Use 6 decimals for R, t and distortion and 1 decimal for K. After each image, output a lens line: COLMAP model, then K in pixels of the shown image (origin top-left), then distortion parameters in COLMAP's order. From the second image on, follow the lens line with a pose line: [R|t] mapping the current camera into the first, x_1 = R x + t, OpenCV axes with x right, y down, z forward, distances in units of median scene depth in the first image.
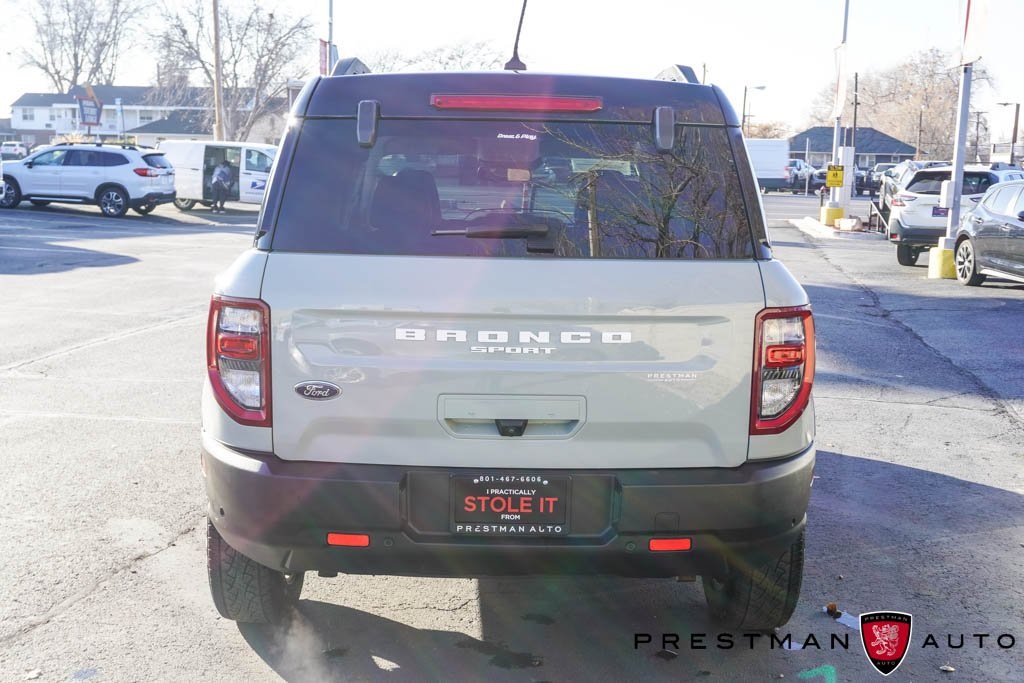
lens RADIAL K [[1164.7, 0, 512.0], [0, 1164.7, 341.5], [0, 0, 1]] dist [-0.003982, 0.014060]
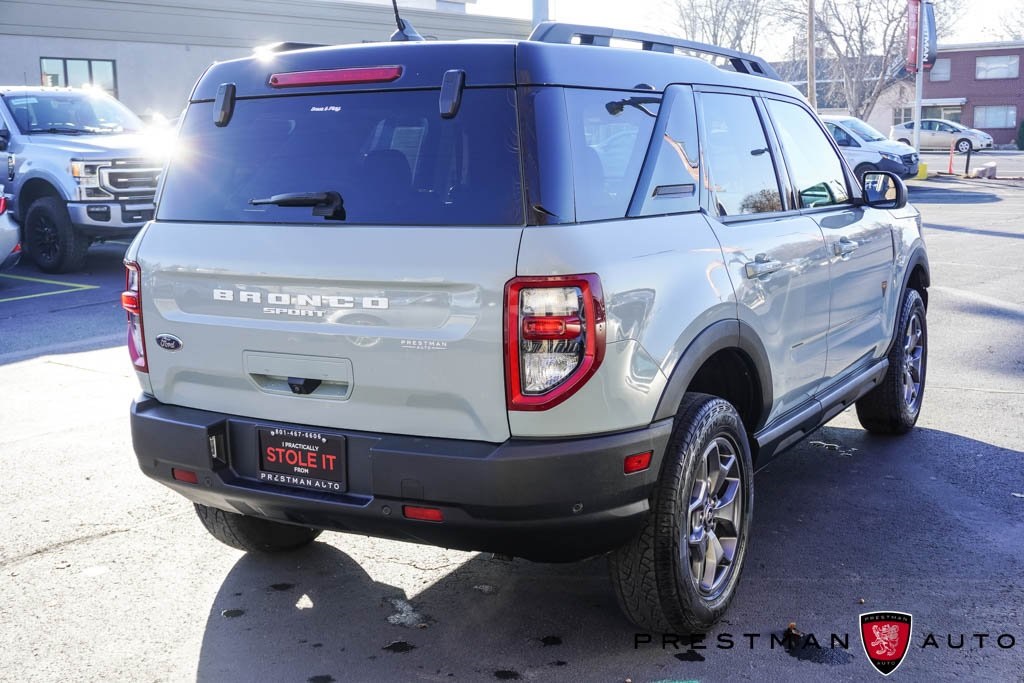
lens RADIAL K [[1215.6, 0, 512.0], [0, 1215.6, 341.5], [0, 0, 1]] dist [-0.001904, 0.008395]
pose [[0.860060, 0.043225, -0.508359, 0.712141], [-0.036287, 0.999064, 0.023557, 0.000886], [0.508901, -0.001813, 0.860823, 0.145170]]
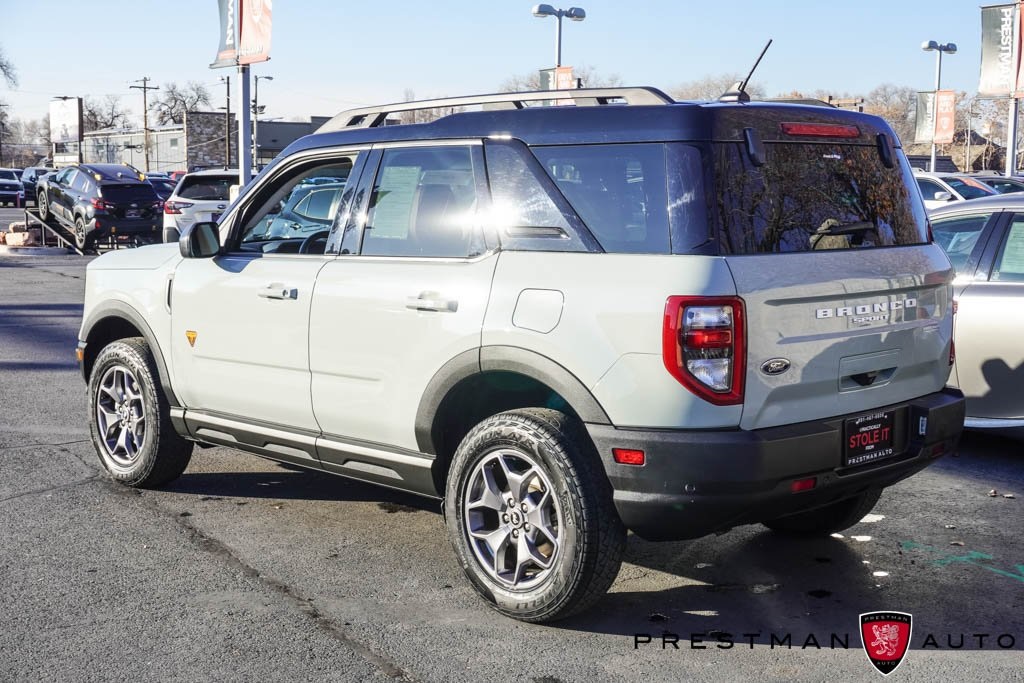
lens RADIAL K [[1390.5, 0, 512.0], [0, 1390.5, 341.5], [0, 0, 1]] dist [-0.000806, -0.005486]
pose [[0.727585, -0.097569, 0.679044, -1.322515], [0.114476, 0.993224, 0.020054, -0.043564], [-0.676399, 0.063143, 0.733824, 0.120565]]
